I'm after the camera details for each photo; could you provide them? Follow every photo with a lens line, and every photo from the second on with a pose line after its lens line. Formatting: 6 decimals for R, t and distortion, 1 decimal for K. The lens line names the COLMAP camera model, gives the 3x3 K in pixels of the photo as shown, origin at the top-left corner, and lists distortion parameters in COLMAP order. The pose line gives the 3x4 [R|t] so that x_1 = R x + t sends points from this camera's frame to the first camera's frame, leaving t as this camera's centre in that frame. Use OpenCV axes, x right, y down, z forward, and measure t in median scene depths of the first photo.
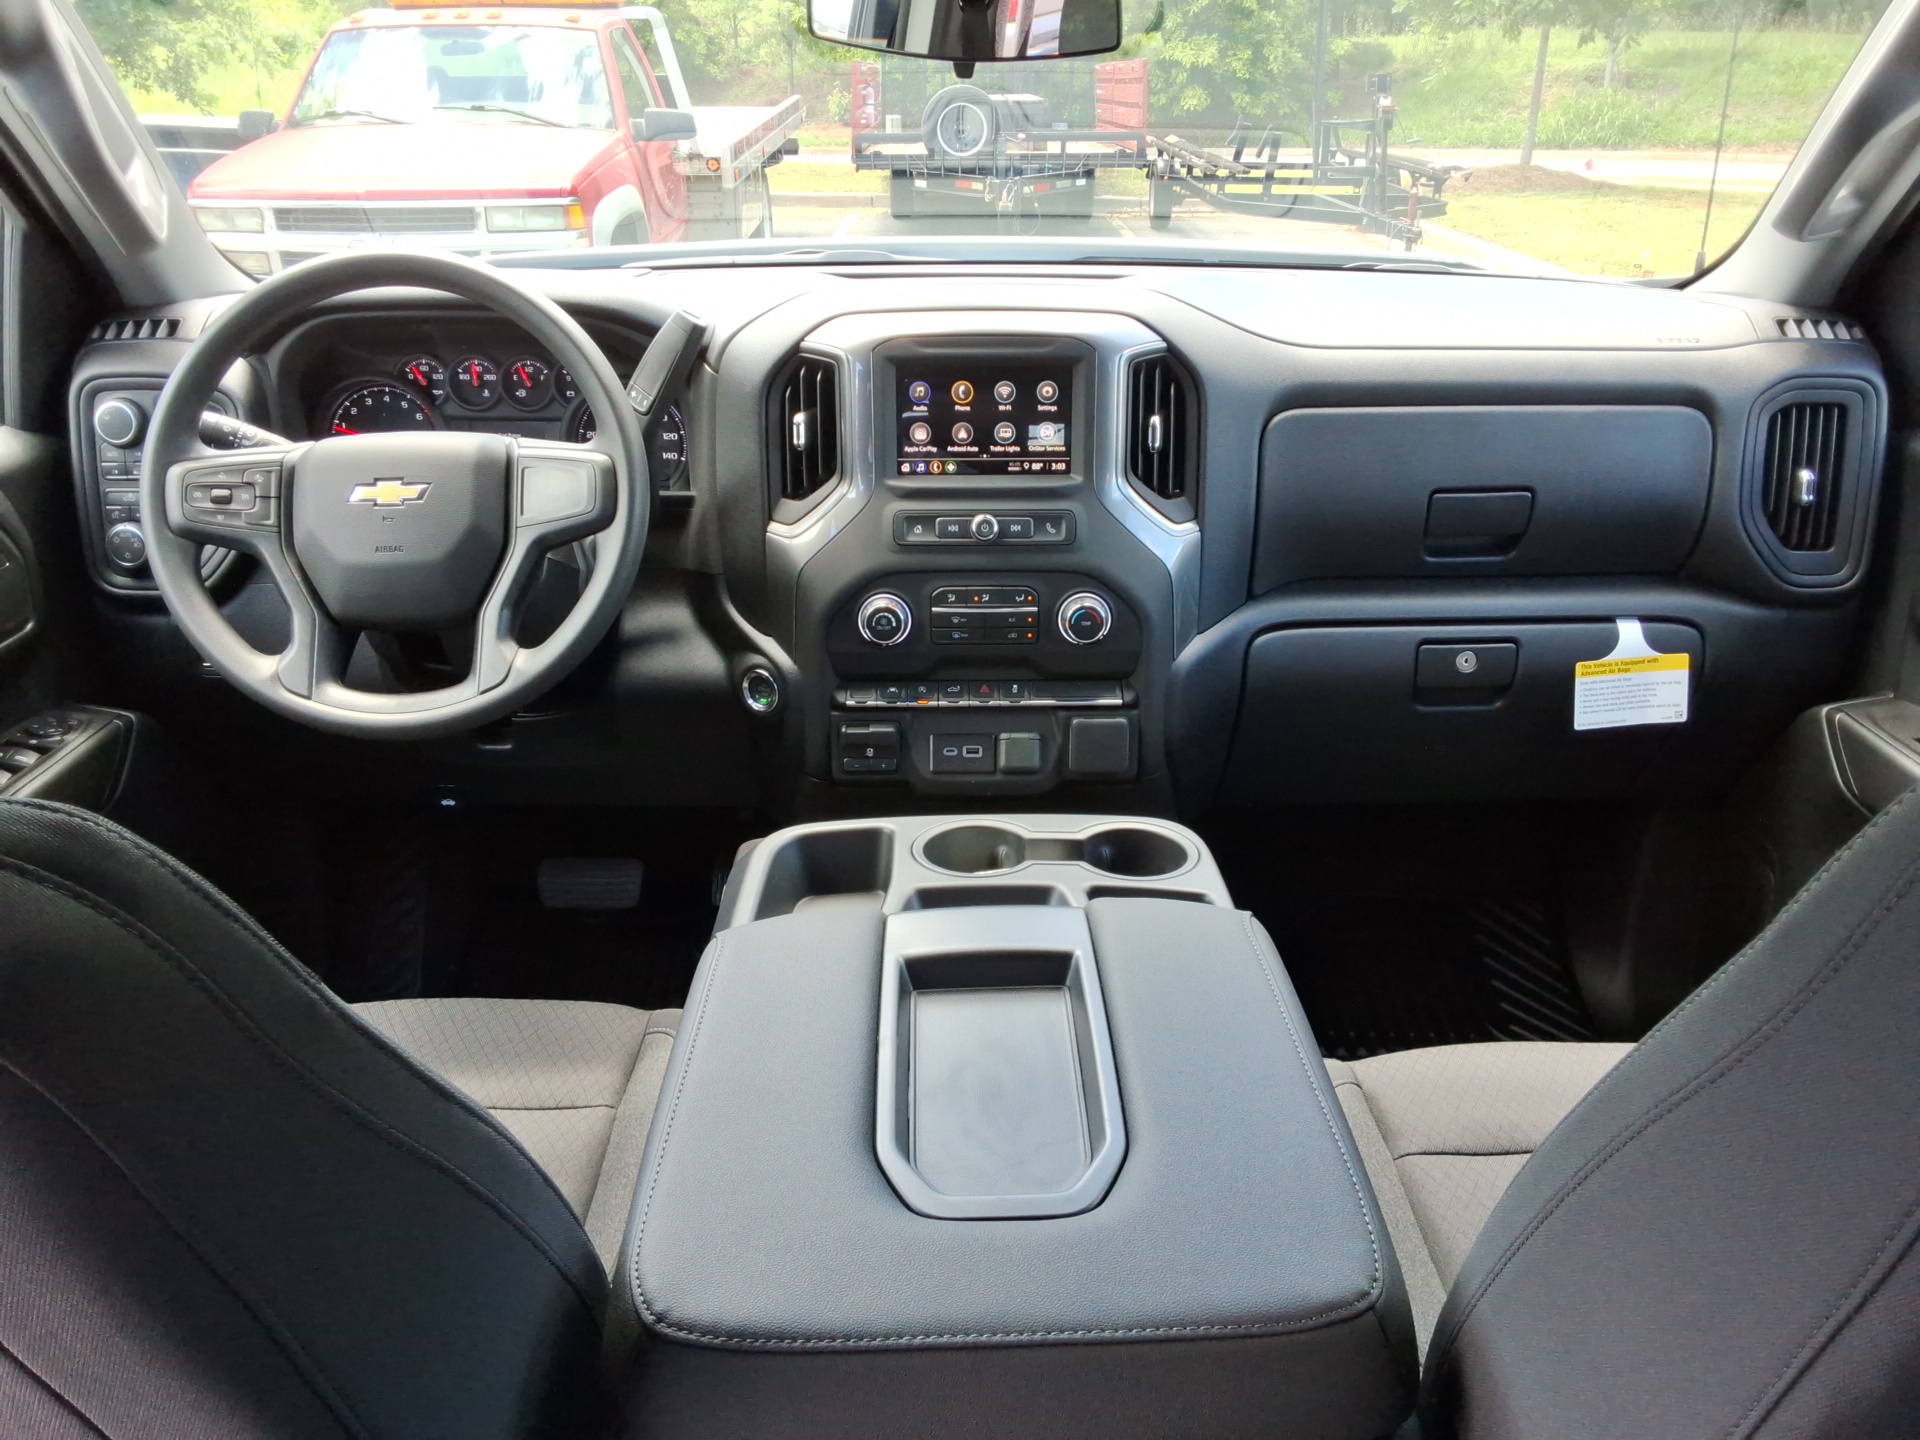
lens RADIAL K [[1544.6, 0, 972.6], [0, 1544.6, 708.6], [0, 0, 1]] dist [0.119157, -0.193049]
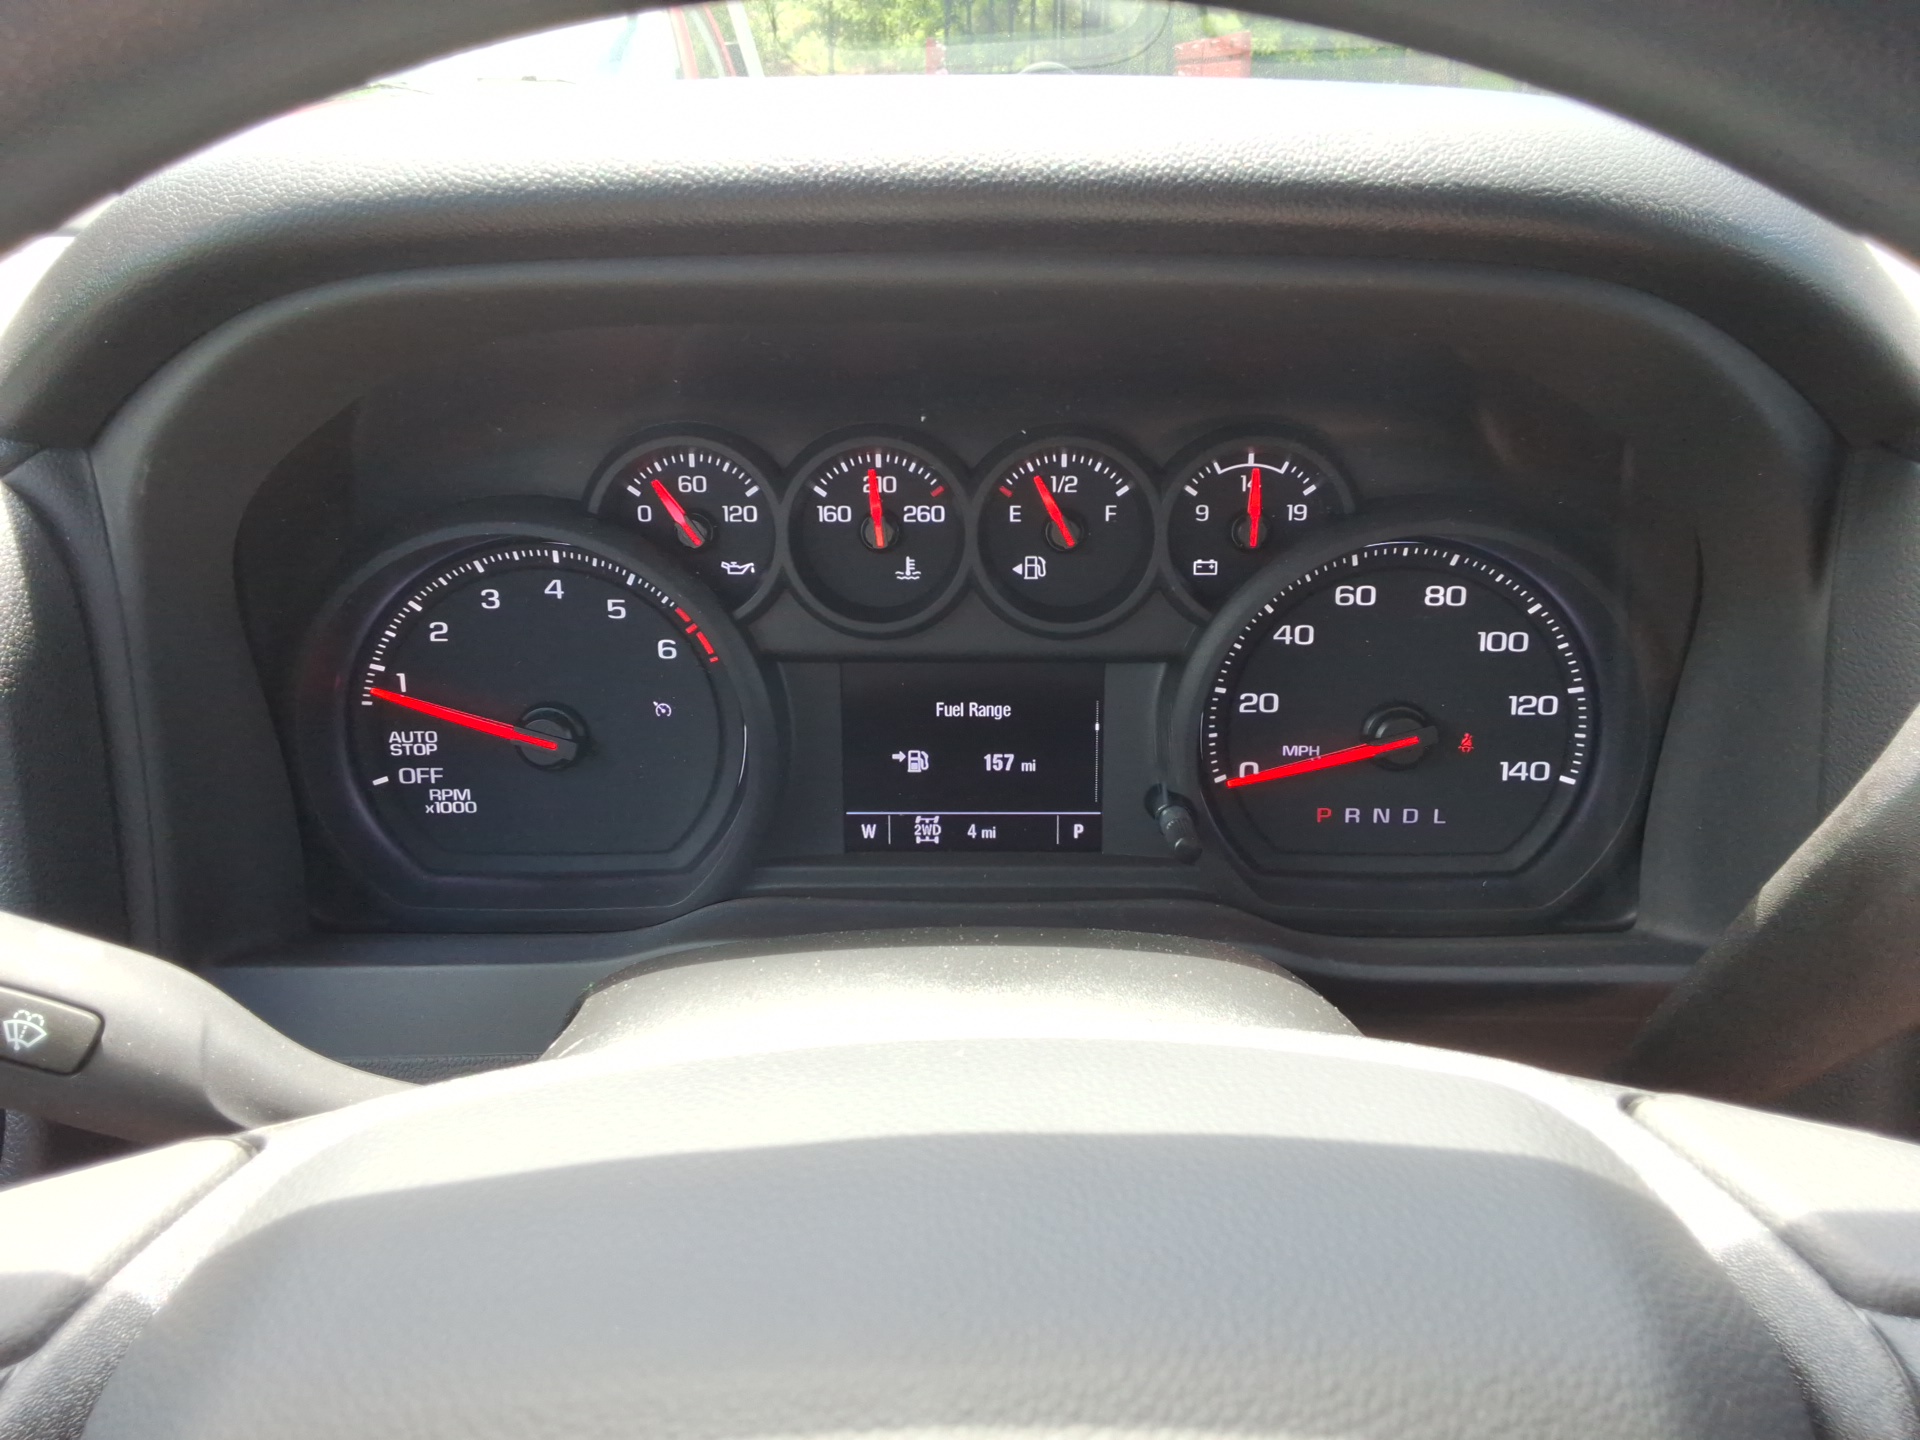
lens RADIAL K [[1544.6, 0, 972.6], [0, 1544.6, 708.6], [0, 0, 1]] dist [0.119157, -0.193049]
pose [[0.999944, -0.002967, -0.010124, -0.314441], [0.002947, 0.999994, -0.001971, -0.186644], [0.010130, 0.001941, 0.999947, 0.765889]]
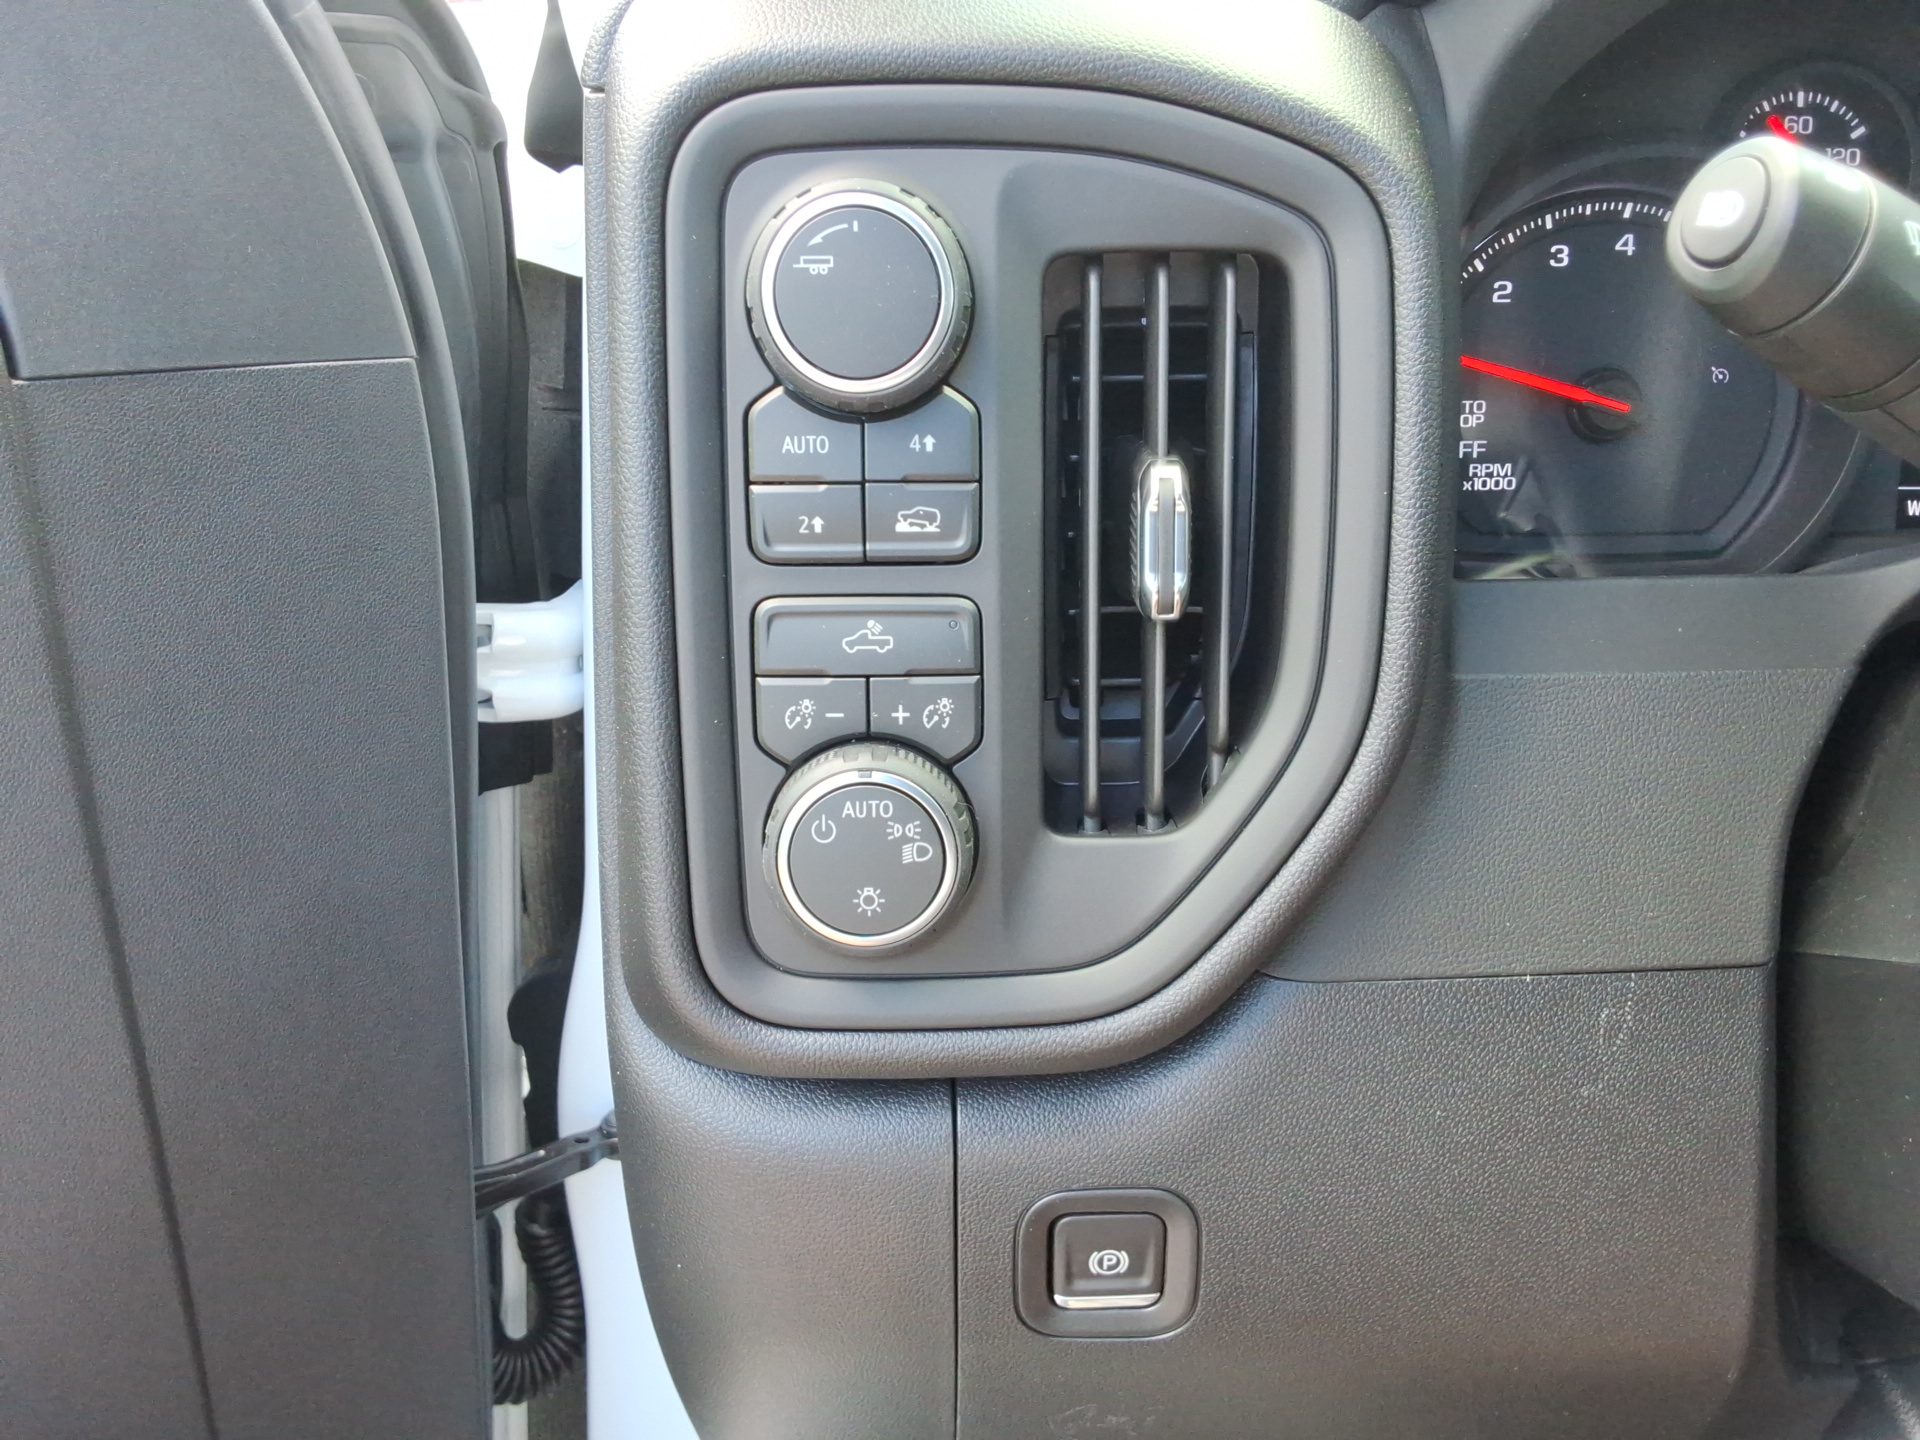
lens RADIAL K [[1544.6, 0, 972.6], [0, 1544.6, 708.6], [0, 0, 1]] dist [0.119157, -0.193049]
pose [[0.999593, -0.012407, 0.025683, -0.527472], [0.013130, 0.999517, -0.028171, -0.118080], [-0.025321, 0.028497, 0.999273, 0.780074]]
